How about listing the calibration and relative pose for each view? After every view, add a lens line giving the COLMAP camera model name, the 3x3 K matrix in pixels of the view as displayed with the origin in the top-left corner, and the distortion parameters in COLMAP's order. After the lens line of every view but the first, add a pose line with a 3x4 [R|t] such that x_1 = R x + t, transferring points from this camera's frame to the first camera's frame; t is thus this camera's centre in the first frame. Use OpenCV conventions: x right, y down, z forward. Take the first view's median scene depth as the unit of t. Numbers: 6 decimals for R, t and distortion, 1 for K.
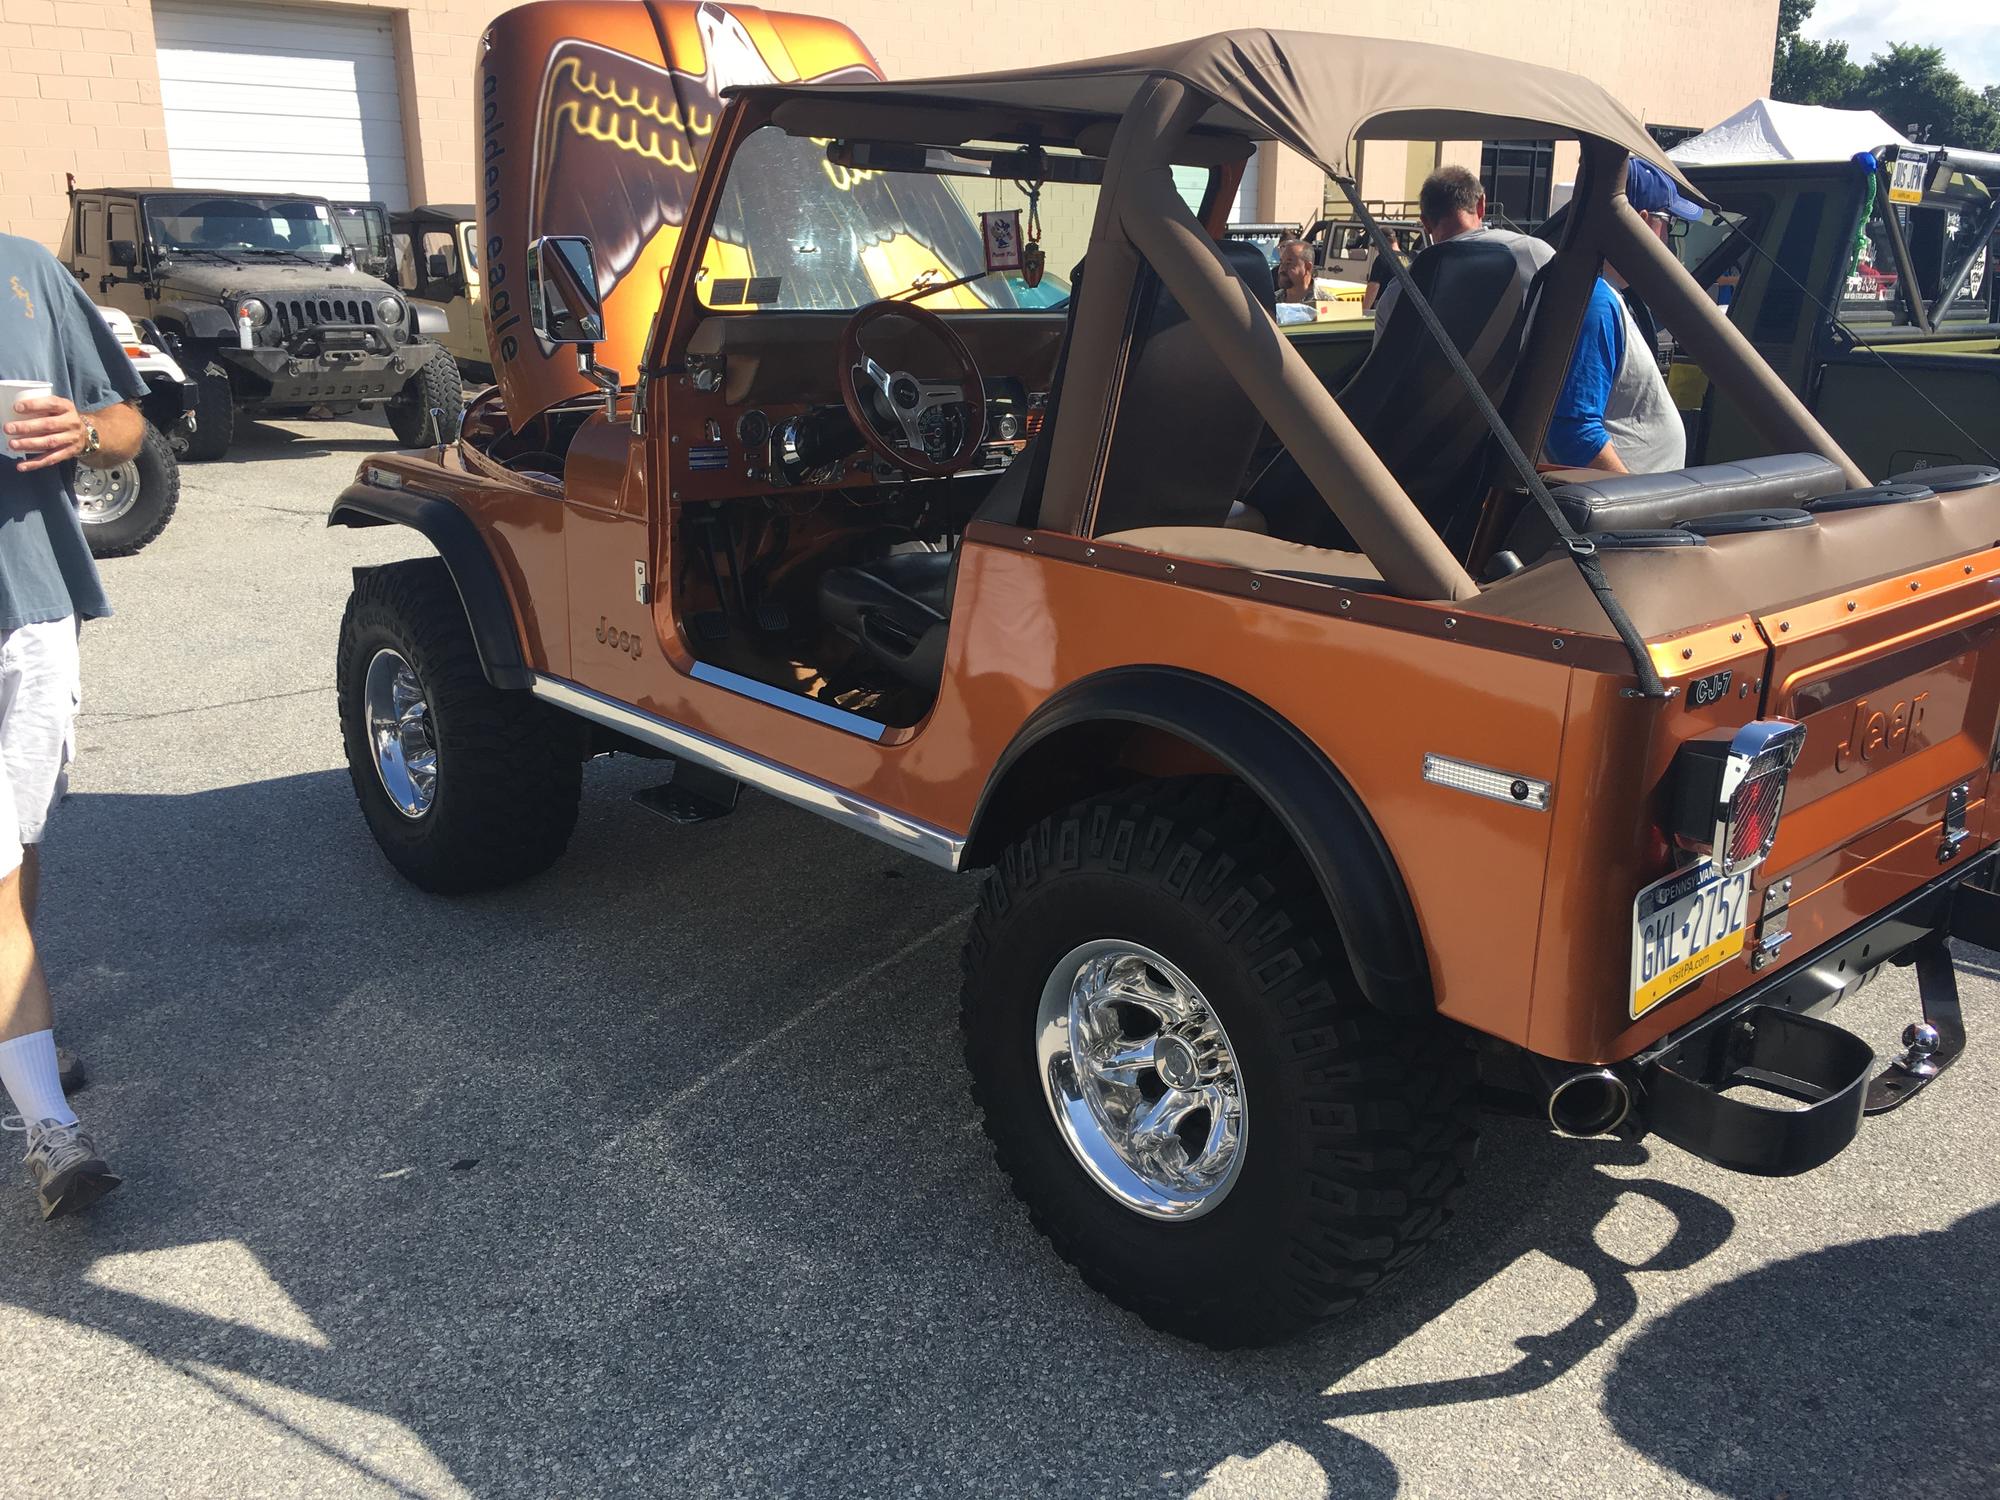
lens RADIAL K [[1714.0, 0, 1000.0], [0, 1714.0, 750.0], [0, 0, 1]] dist [0.058733, -0.008571]
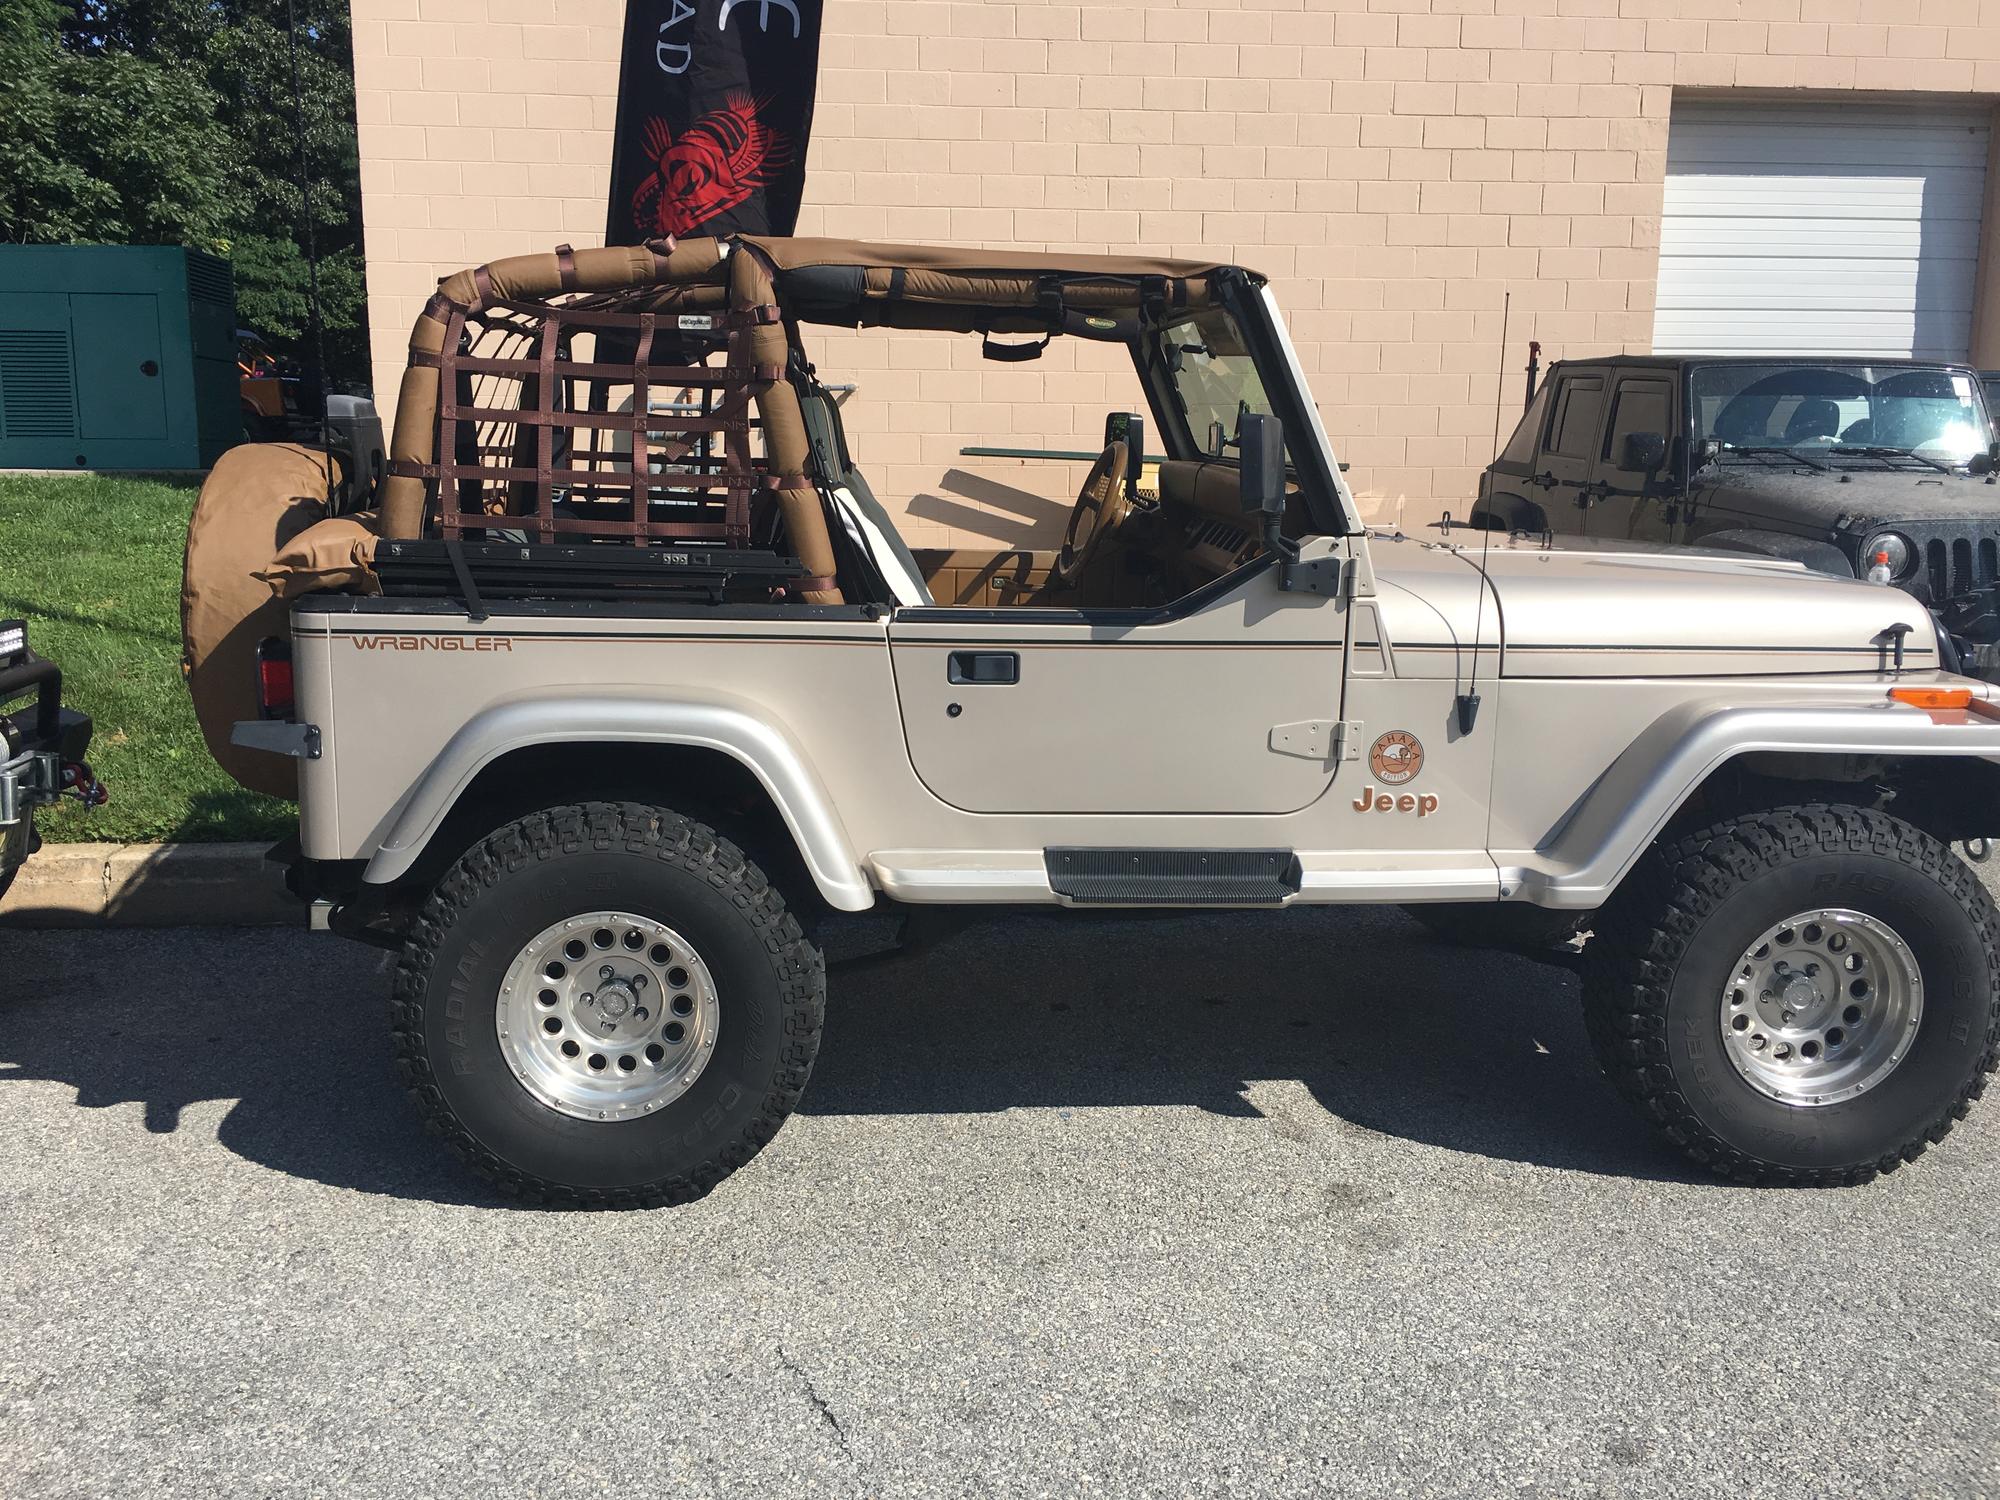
lens RADIAL K [[1714.0, 0, 1000.0], [0, 1714.0, 750.0], [0, 0, 1]] dist [0.058733, -0.008571]
pose [[0.790040, 0.130277, -0.599053, -0.295182], [-0.191550, 0.980694, -0.039347, -0.107943], [0.582362, 0.145835, 0.799742, 0.373614]]
